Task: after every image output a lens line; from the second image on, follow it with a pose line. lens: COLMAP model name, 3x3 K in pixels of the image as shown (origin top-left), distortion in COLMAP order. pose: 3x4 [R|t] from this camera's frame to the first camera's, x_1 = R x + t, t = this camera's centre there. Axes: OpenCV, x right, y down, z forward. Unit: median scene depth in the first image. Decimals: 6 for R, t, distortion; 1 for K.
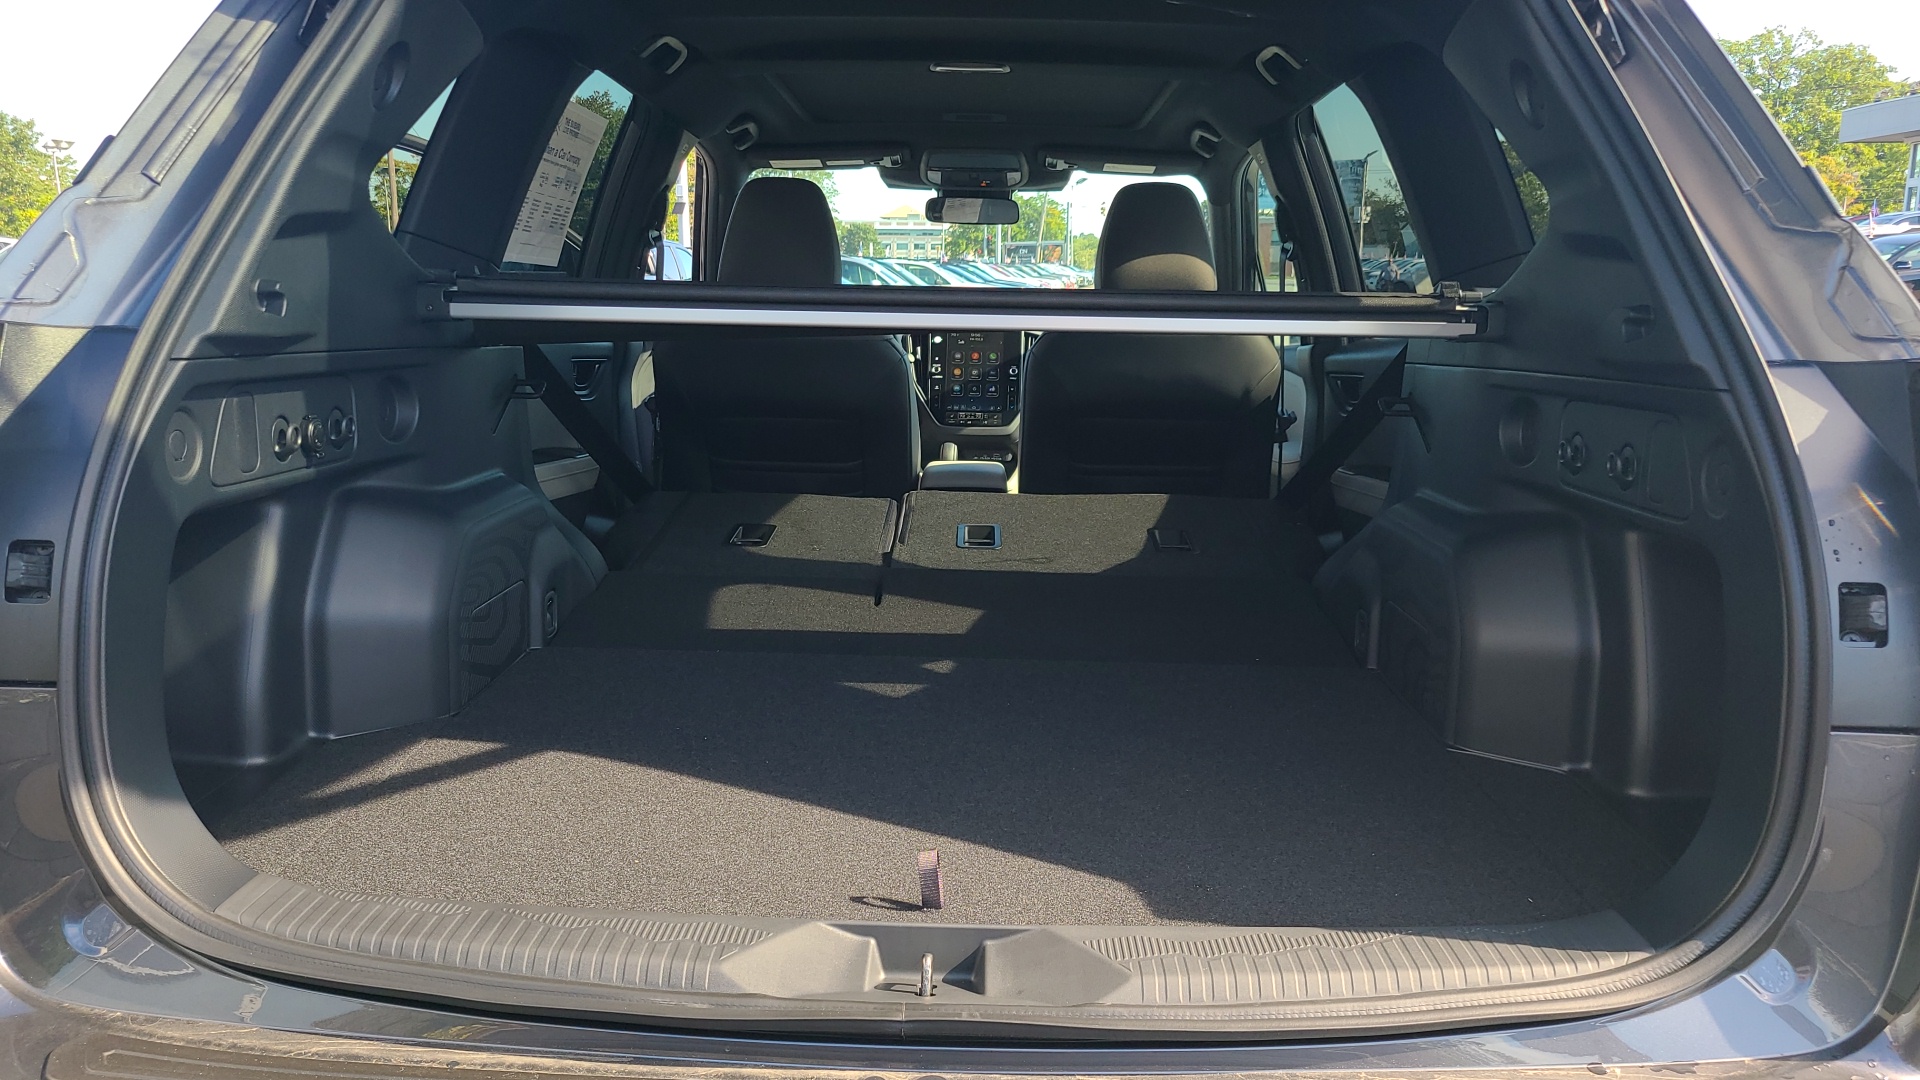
lens RADIAL K [[1482.5, 0, 960.0], [0, 1482.5, 540.0], [0, 0, 1]] dist [0.053016, -0.048606]
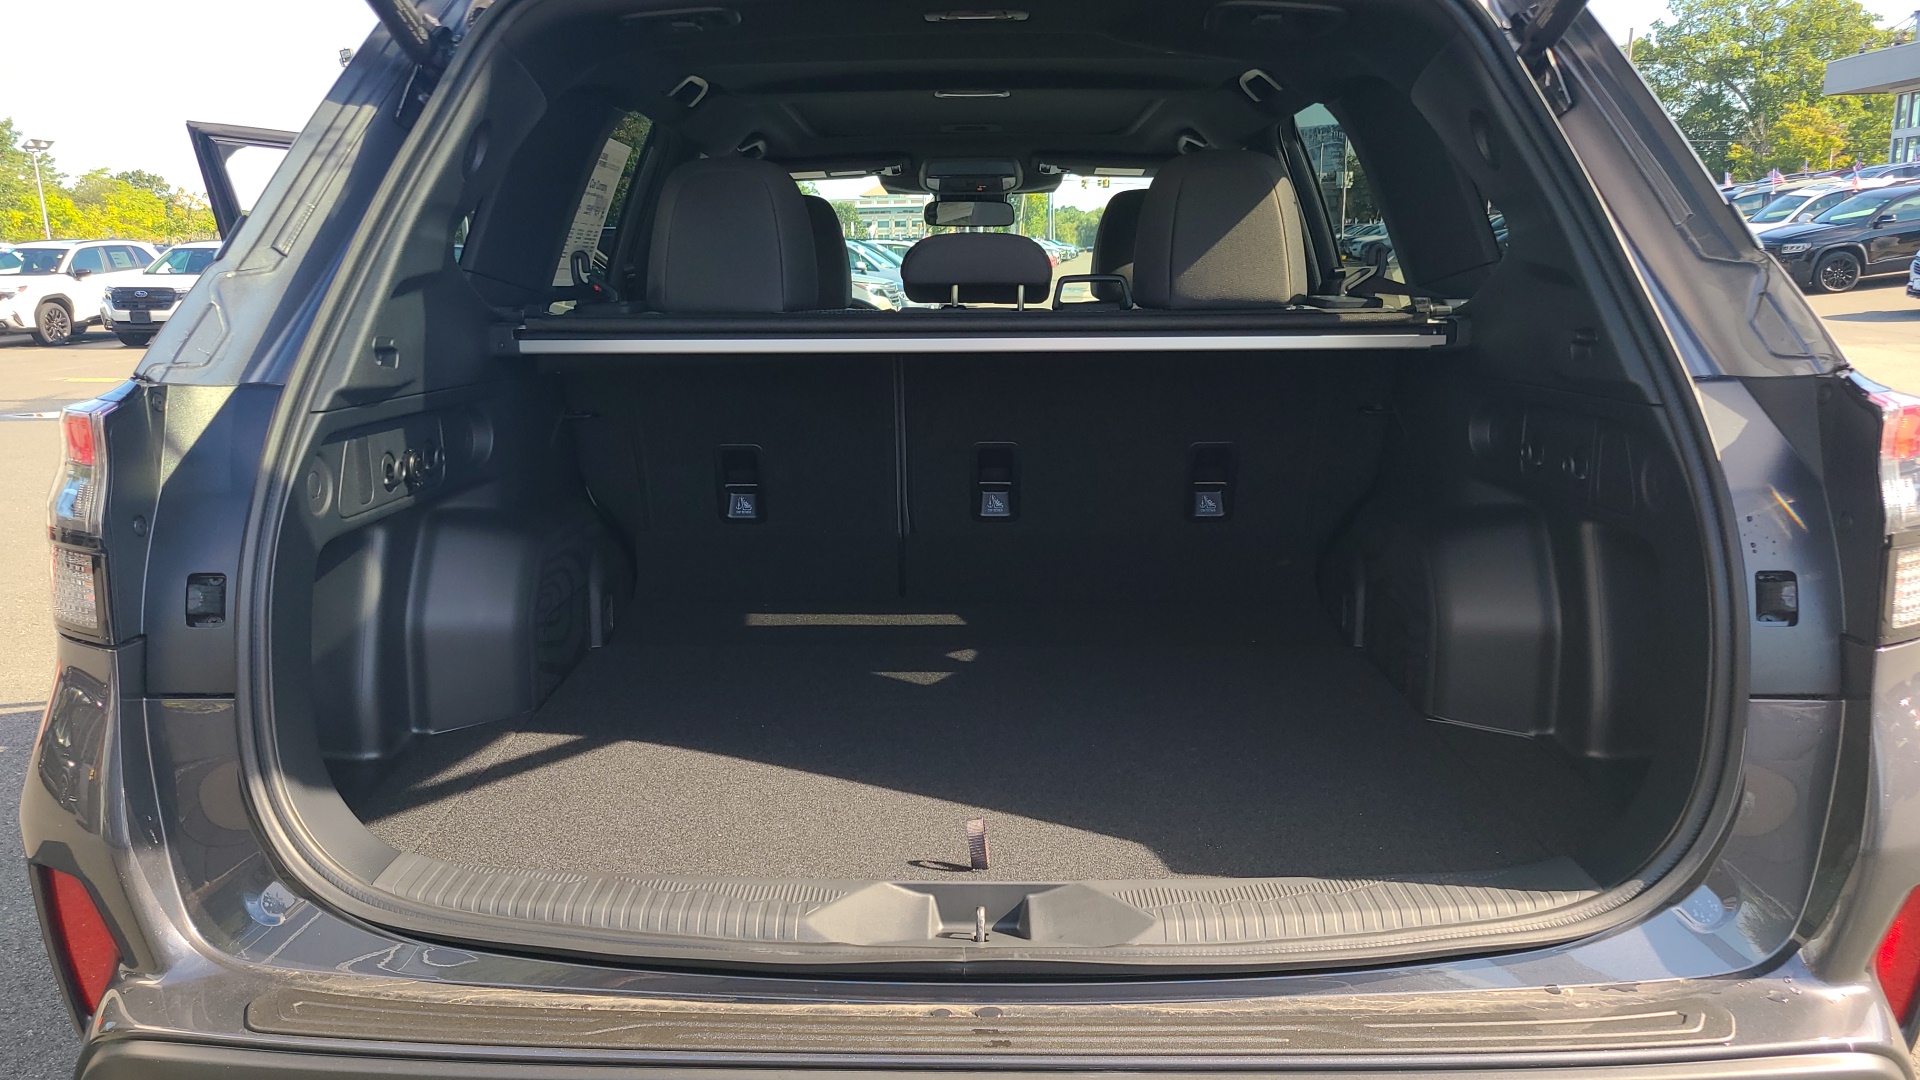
lens RADIAL K [[1482.0, 0, 937.8], [0, 1482.0, 549.0], [0, 0, 1]] dist [0.050234, -0.044243]
pose [[0.999651, -0.025321, -0.007556, -0.035716], [0.025480, 0.999441, 0.021647, -0.027261], [0.007003, -0.021832, 0.999737, -0.150474]]
